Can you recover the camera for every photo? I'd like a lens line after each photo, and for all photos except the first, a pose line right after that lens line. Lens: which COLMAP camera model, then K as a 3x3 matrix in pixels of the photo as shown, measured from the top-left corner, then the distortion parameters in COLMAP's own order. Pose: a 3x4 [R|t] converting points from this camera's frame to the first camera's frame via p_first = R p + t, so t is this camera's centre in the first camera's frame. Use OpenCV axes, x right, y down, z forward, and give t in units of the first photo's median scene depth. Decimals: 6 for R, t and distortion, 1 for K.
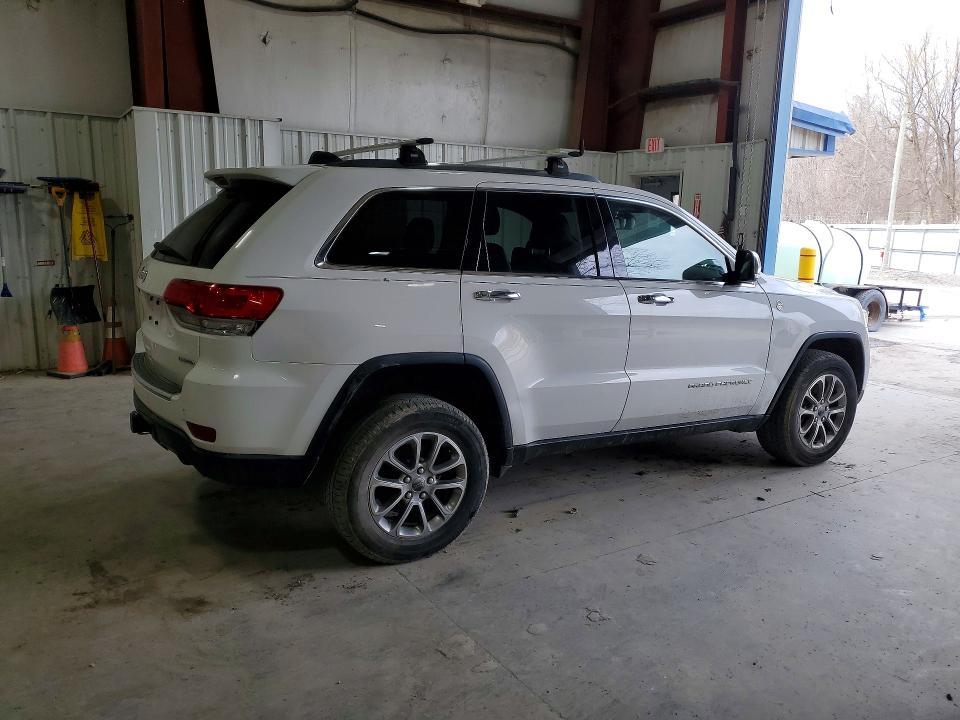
lens RADIAL K [[733.1, 0, 480.1], [0, 733.1, 359.7], [0, 0, 1]] dist [0.006909, 0.001970]
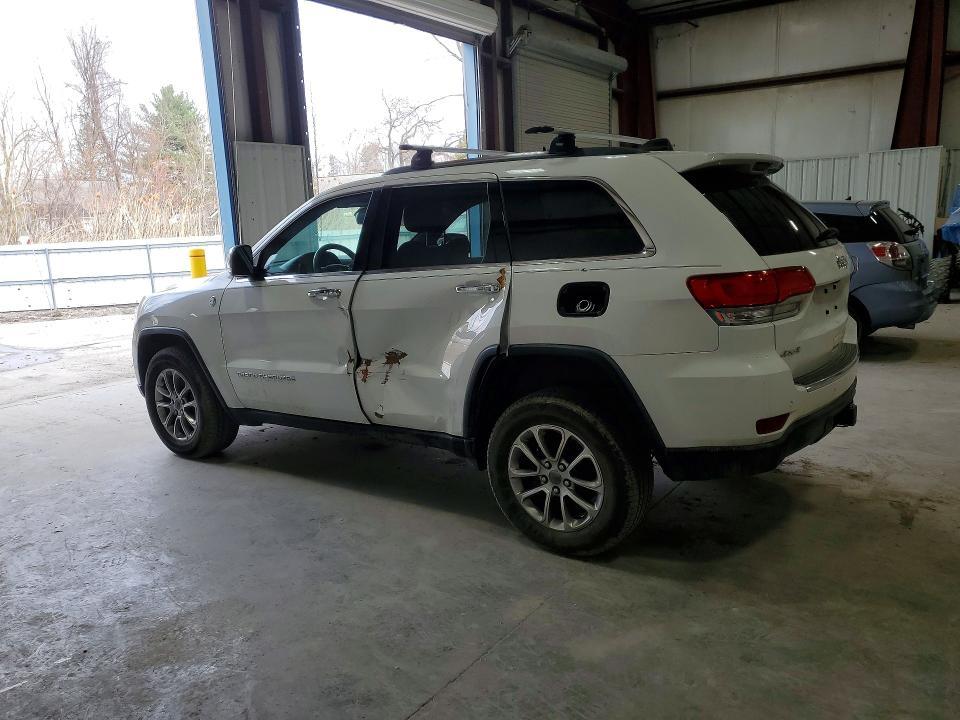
lens RADIAL K [[733.1, 0, 483.2], [0, 733.1, 363.1], [0, 0, 1]] dist [0.006909, 0.001970]
pose [[-0.366195, -0.191476, 0.910625, -0.797877], [0.199650, 0.939644, 0.277864, -0.239105], [-0.908868, 0.283558, -0.305865, 1.179876]]
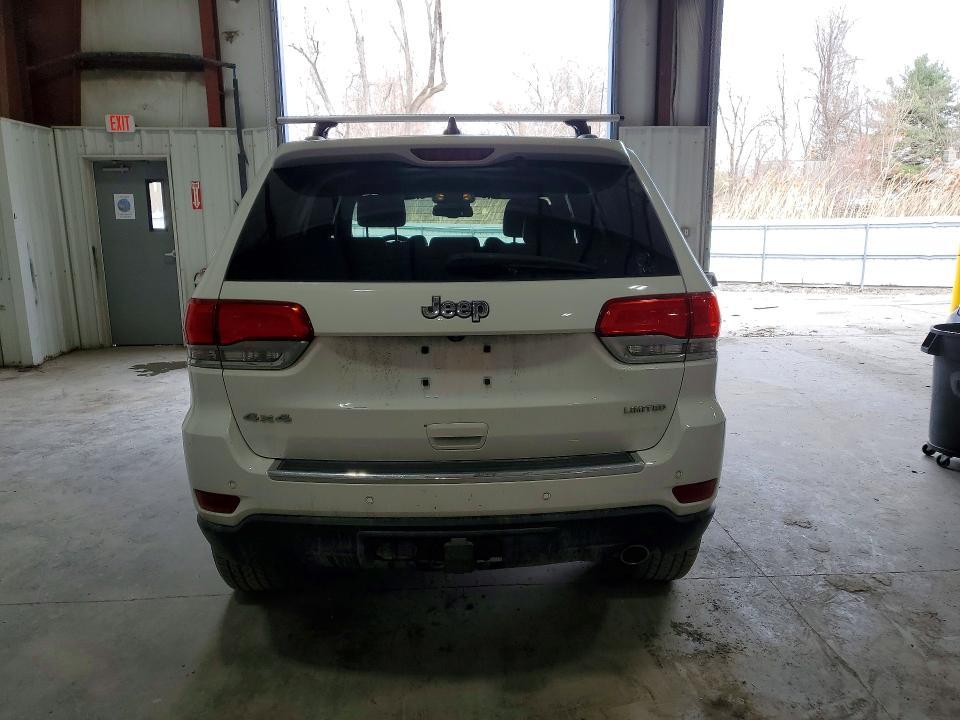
lens RADIAL K [[733.1, 0, 488.4], [0, 733.1, 356.7], [0, 0, 1]] dist [0.006909, 0.001970]
pose [[0.509629, -0.193458, 0.838363, -0.635126], [0.184566, 0.976292, 0.113090, -0.094620], [-0.840365, 0.097099, 0.533253, 0.440237]]
